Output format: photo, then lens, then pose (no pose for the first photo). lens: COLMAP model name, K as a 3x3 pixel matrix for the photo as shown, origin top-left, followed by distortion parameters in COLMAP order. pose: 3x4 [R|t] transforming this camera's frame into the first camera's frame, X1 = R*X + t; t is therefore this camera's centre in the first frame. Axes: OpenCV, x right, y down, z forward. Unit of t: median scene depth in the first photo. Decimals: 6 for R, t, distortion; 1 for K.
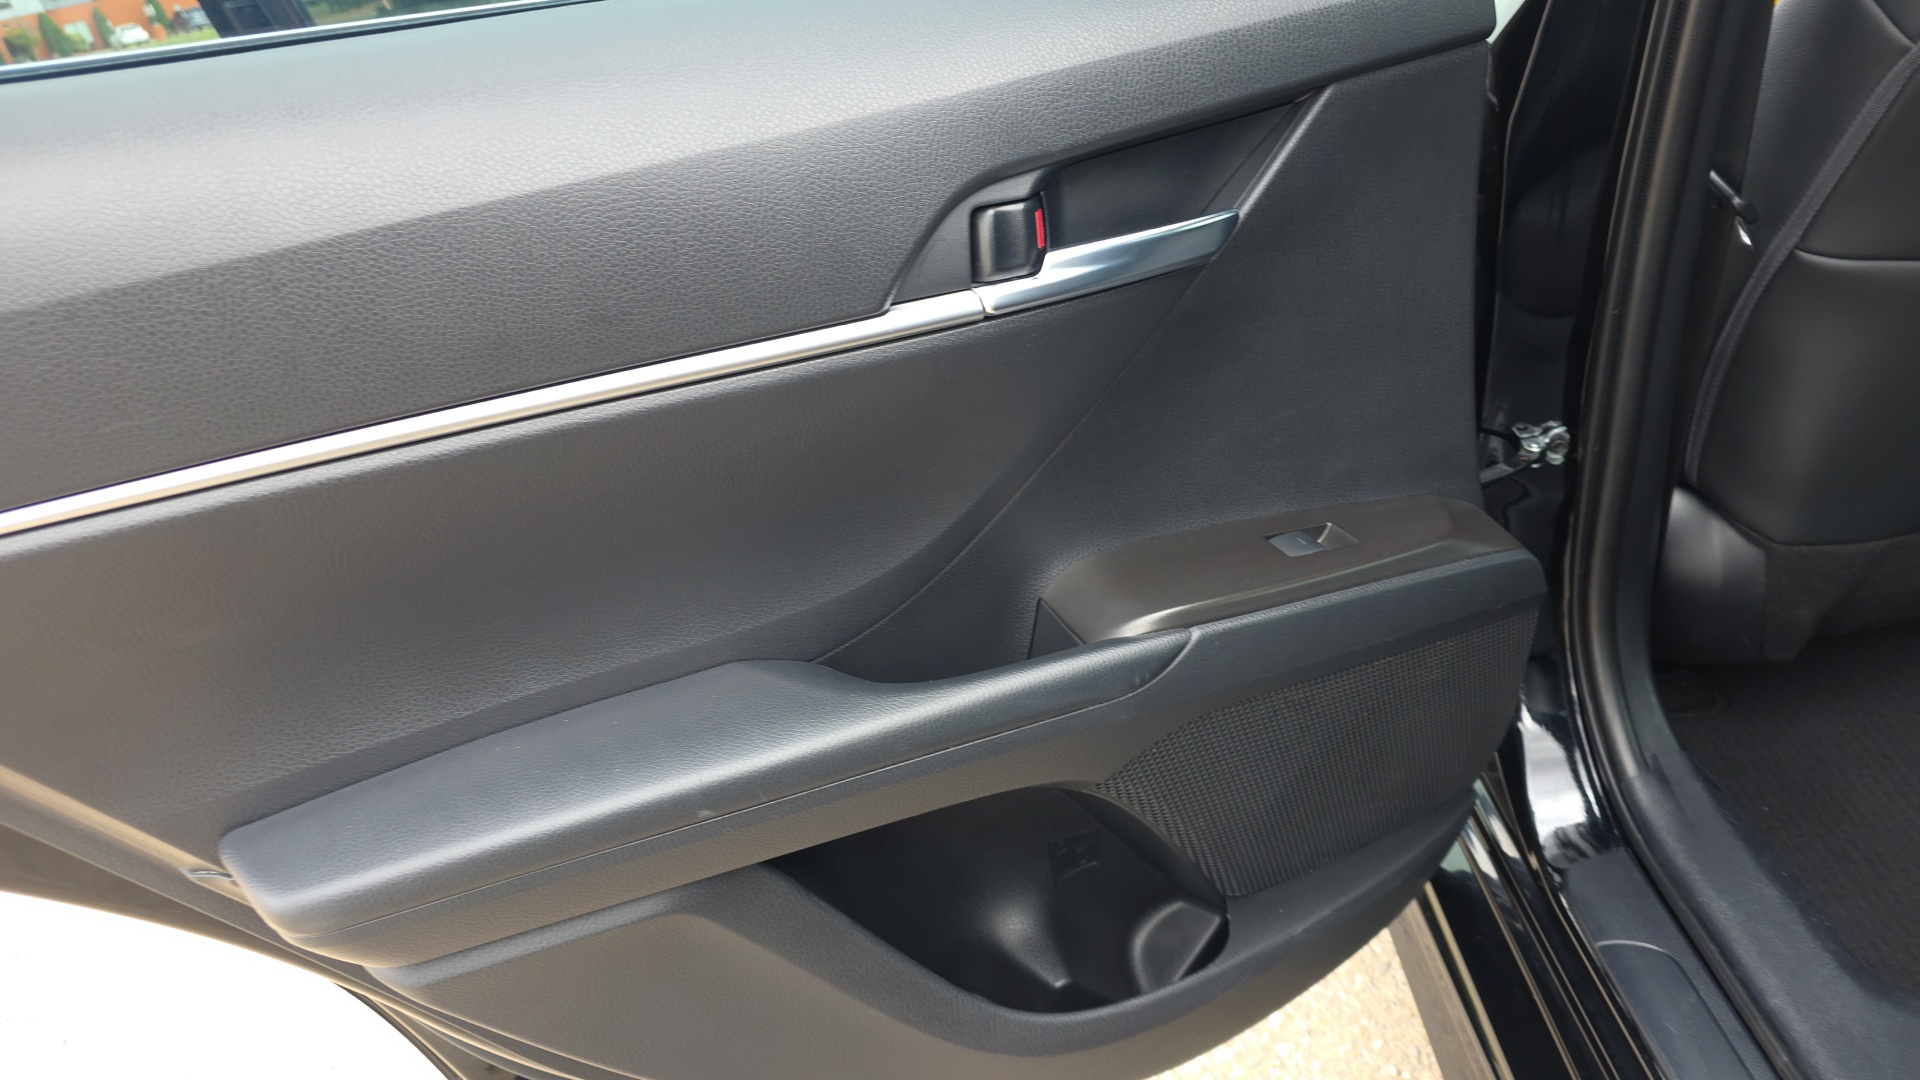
lens RADIAL K [[1280.1, 0, 970.0], [0, 1280.1, 538.8], [0, 0, 1]] dist [0.037505, -0.037779]
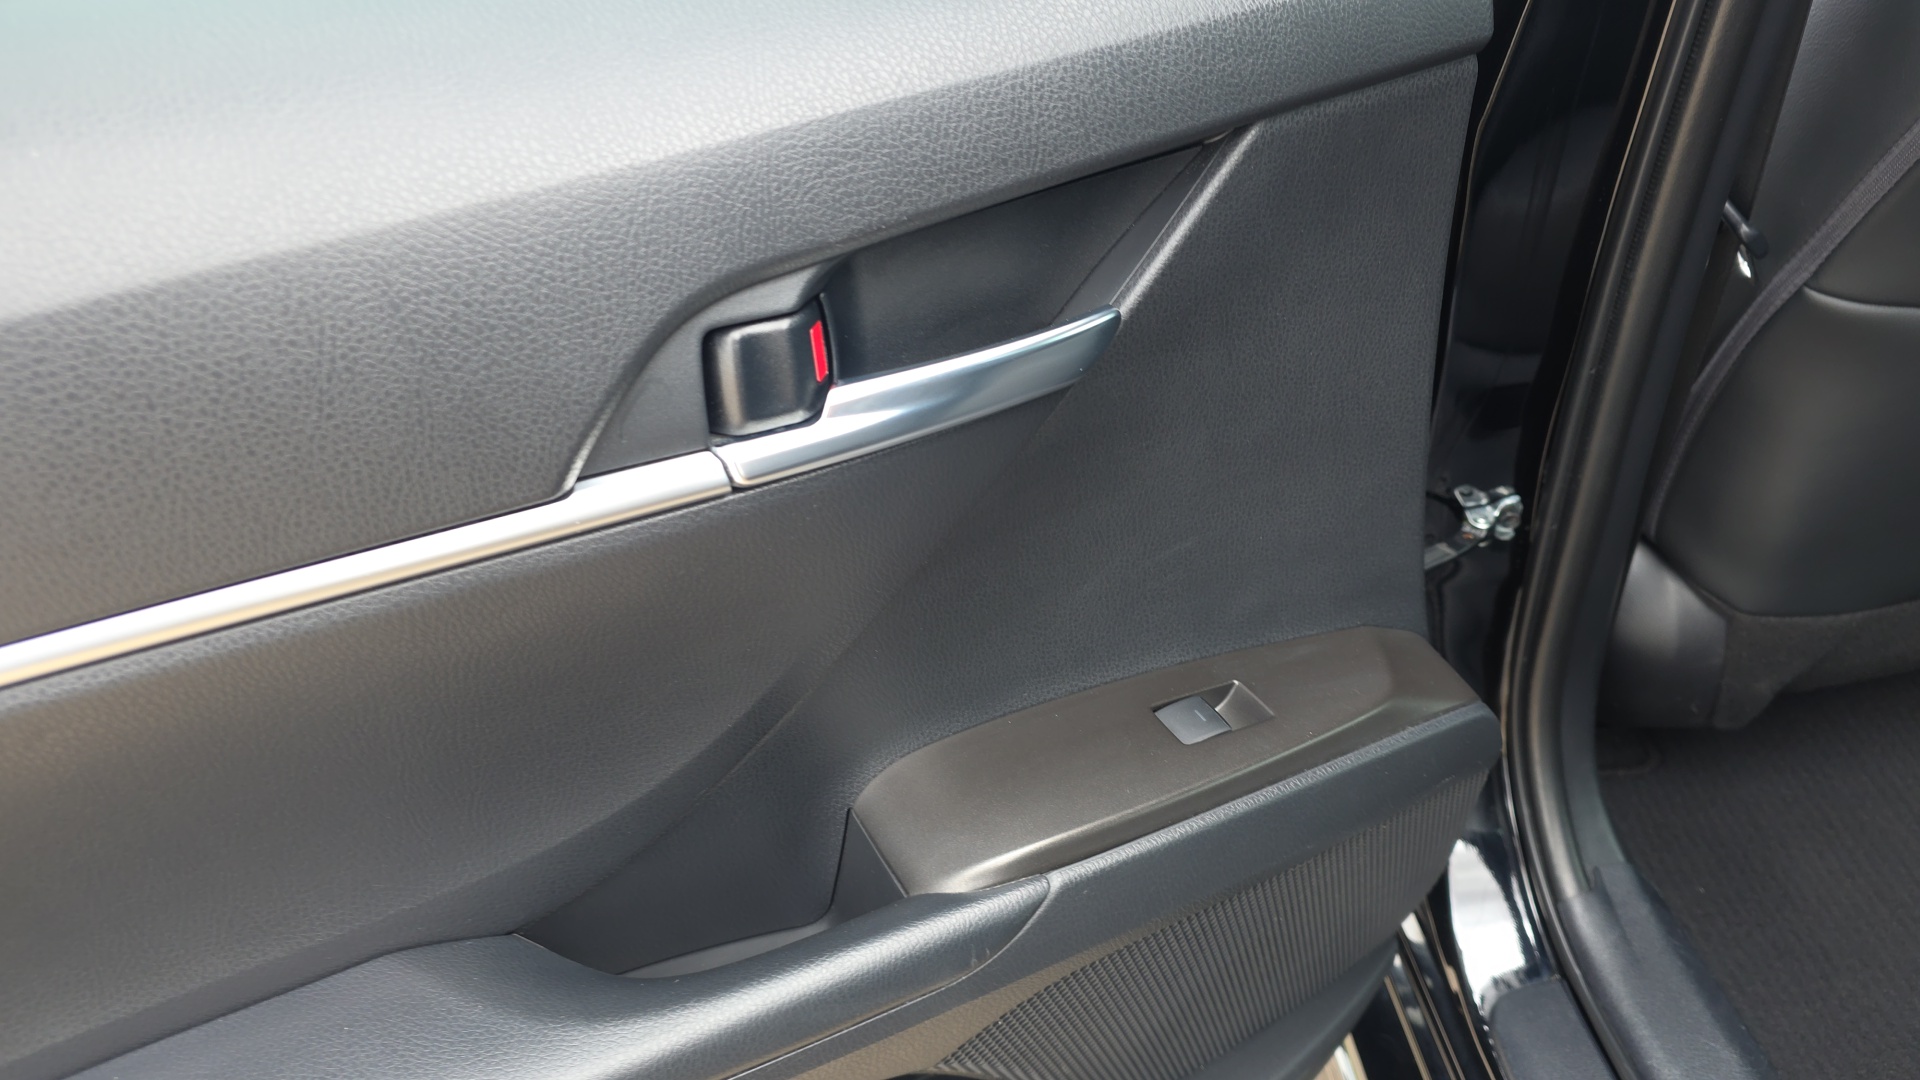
lens RADIAL K [[1280.1, 0, 981.8], [0, 1280.1, 555.4], [0, 0, 1]] dist [0.037505, -0.037779]
pose [[0.996410, -0.003180, 0.084599, 0.067928], [-0.005569, 0.994668, 0.102980, -0.171042], [-0.084475, -0.103082, 0.991079, 0.276905]]
